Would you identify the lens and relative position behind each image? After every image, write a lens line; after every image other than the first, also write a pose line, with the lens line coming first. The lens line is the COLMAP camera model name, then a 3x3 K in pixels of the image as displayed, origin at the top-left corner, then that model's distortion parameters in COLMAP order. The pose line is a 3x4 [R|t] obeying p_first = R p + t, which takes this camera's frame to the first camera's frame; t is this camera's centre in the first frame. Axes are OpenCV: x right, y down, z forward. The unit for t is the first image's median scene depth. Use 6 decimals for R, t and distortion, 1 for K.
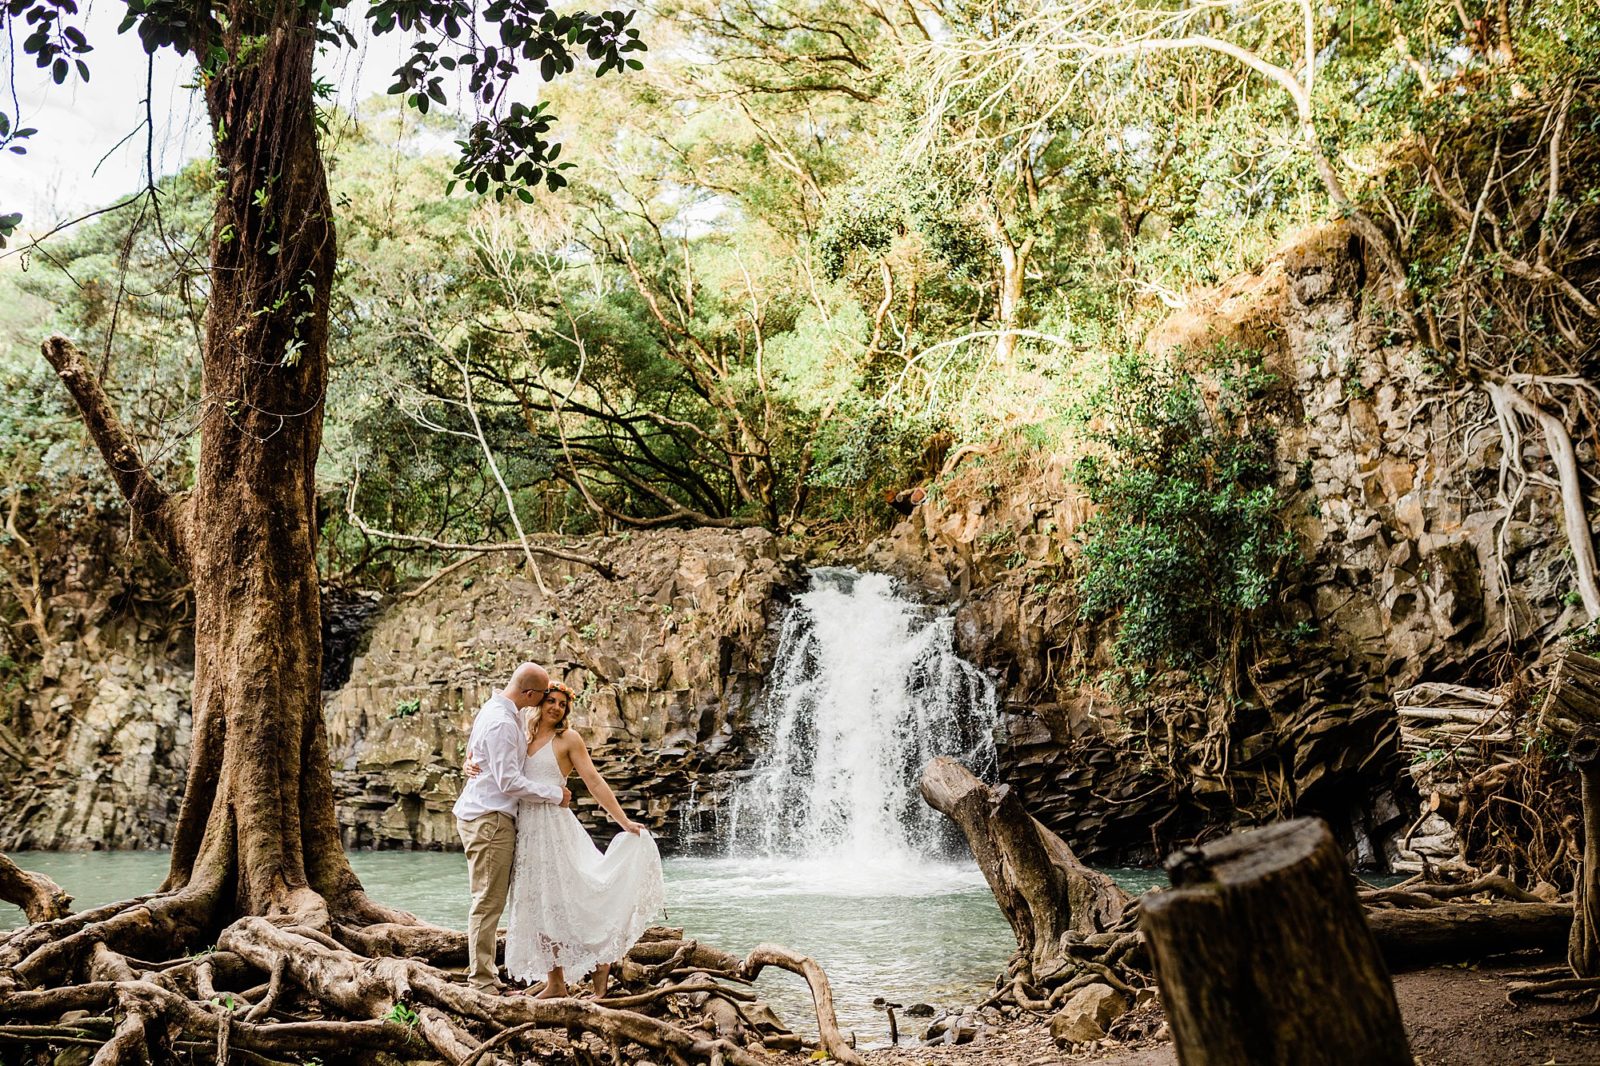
lens RADIAL K [[1516.8, 0, 801.4], [0, 1516.8, 558.9], [0, 0, 1]] dist [-0.037958, 0.017093]
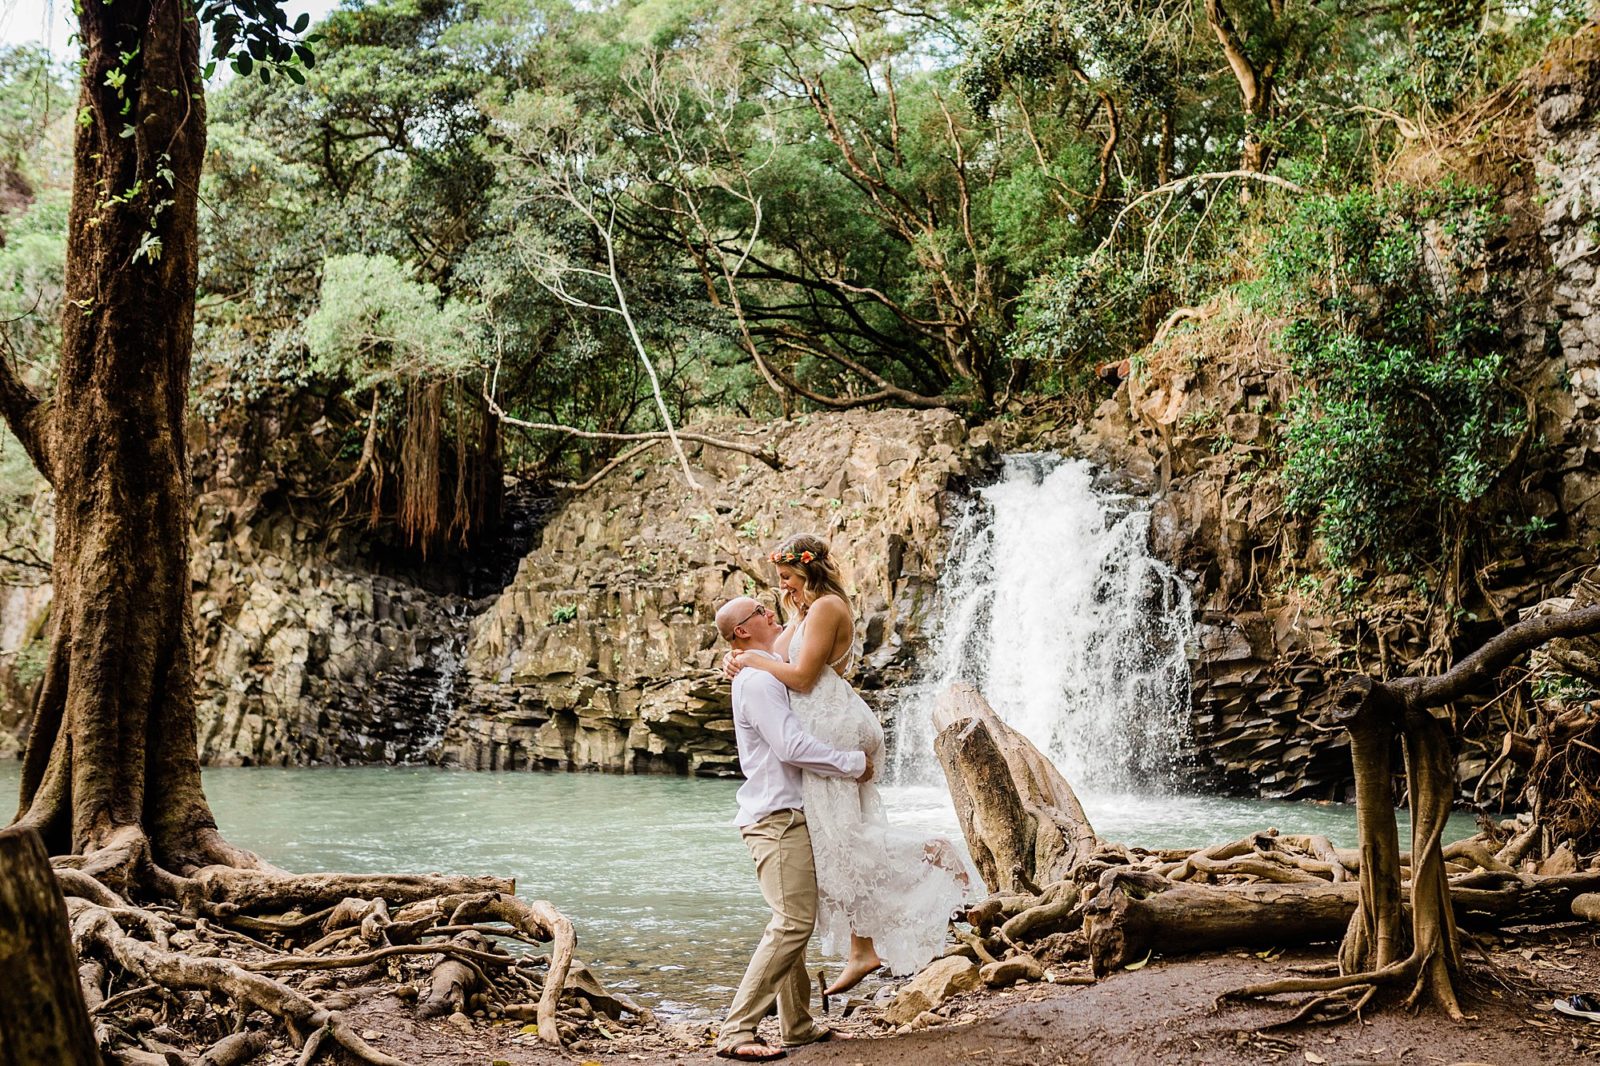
lens RADIAL K [[1737.5, 0, 885.9], [0, 1737.5, 500.9], [0, 0, 1]] dist [-0.040394, 0.007506]
pose [[0.989518, -0.007340, -0.144220, 0.088598], [0.012676, 0.999267, 0.036116, -0.004533], [0.143849, -0.037566, 0.988886, 0.006938]]
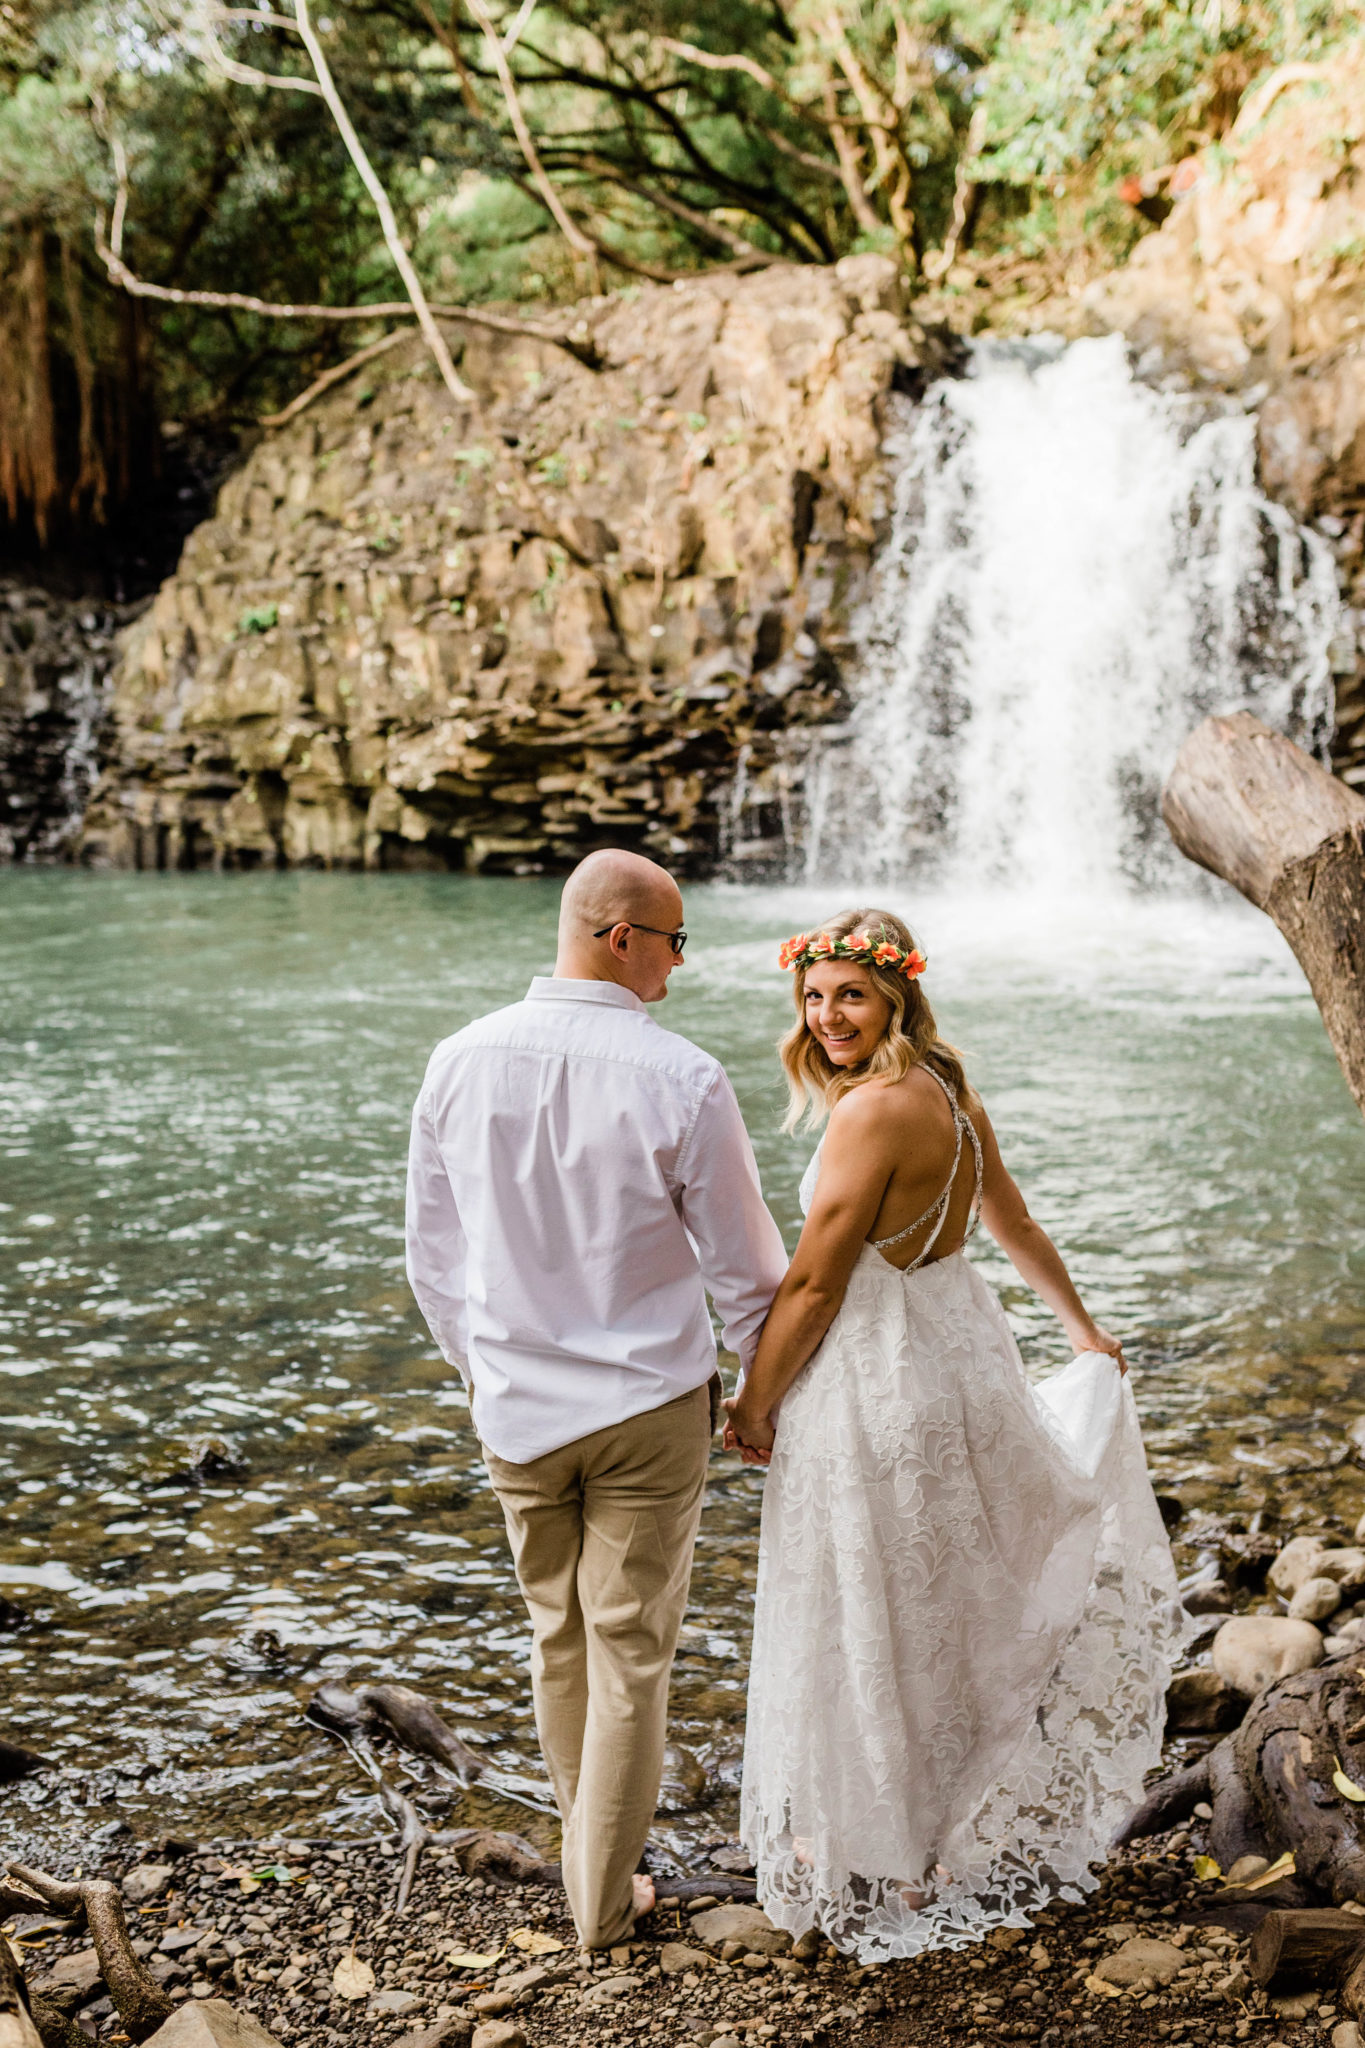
lens RADIAL K [[2183.4, 0, 682.5], [0, 2183.4, 1024.0], [0, 0, 1]] dist [-0.089958, 0.195659]
pose [[0.989425, 0.010999, -0.144625, 0.019027], [0.029454, 0.961107, 0.274601, 0.027801], [0.142020, -0.275957, 0.950620, 0.229065]]
